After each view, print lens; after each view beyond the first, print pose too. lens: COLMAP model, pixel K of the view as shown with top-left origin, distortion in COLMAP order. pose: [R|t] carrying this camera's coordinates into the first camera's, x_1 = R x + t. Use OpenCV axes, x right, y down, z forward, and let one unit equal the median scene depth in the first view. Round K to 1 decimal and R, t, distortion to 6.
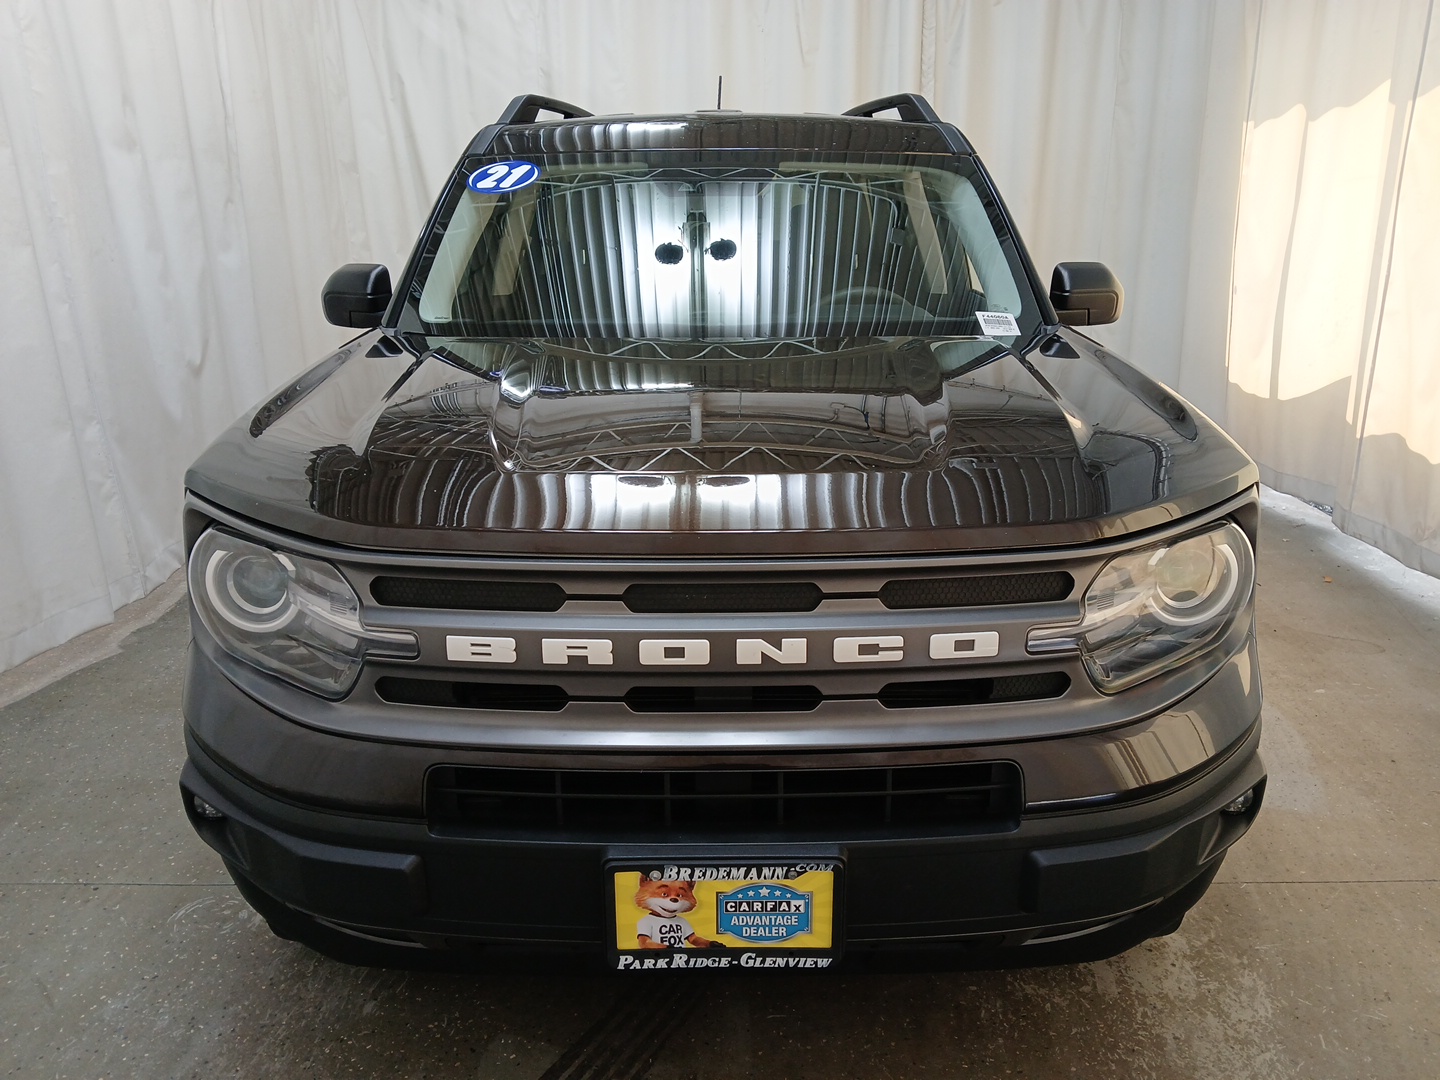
lens RADIAL K [[1085.3, 0, 721.0], [0, 1085.3, 561.6], [0, 0, 1]] dist [-0.010161, -0.010657]
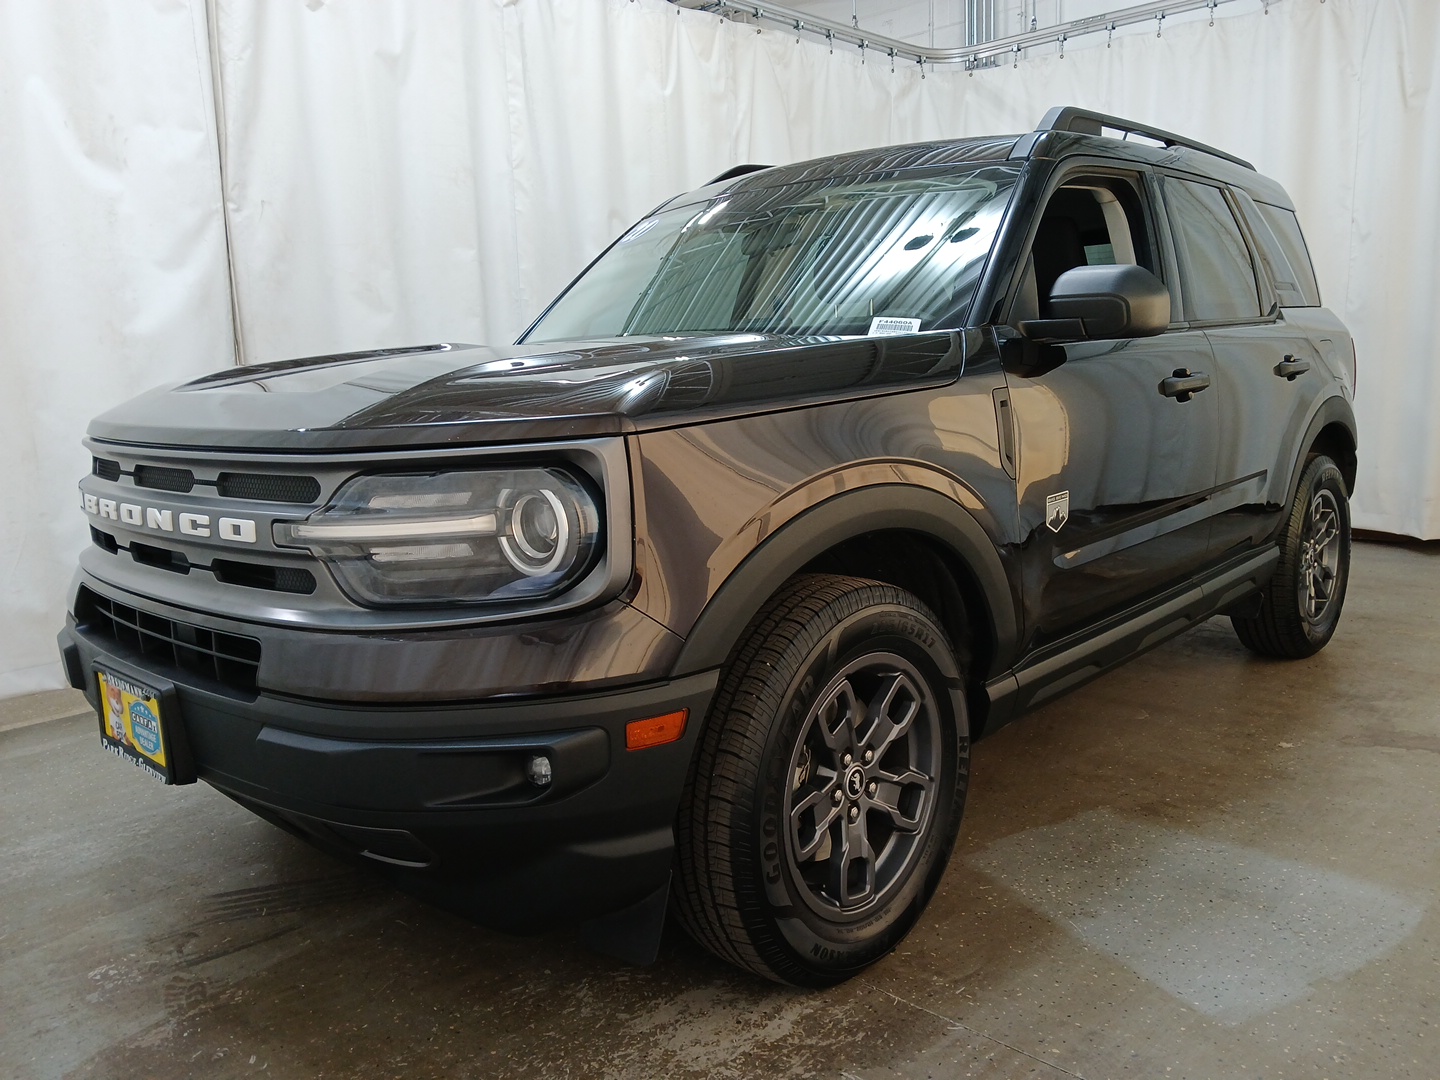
lens RADIAL K [[1085.3, 0, 721.0], [0, 1085.3, 561.6], [0, 0, 1]] dist [-0.010161, -0.010657]
pose [[0.743529, 0.105567, -0.660318, 0.956798], [-0.177745, 0.983138, -0.042966, 0.046834], [0.644648, 0.149314, 0.749756, 0.319544]]
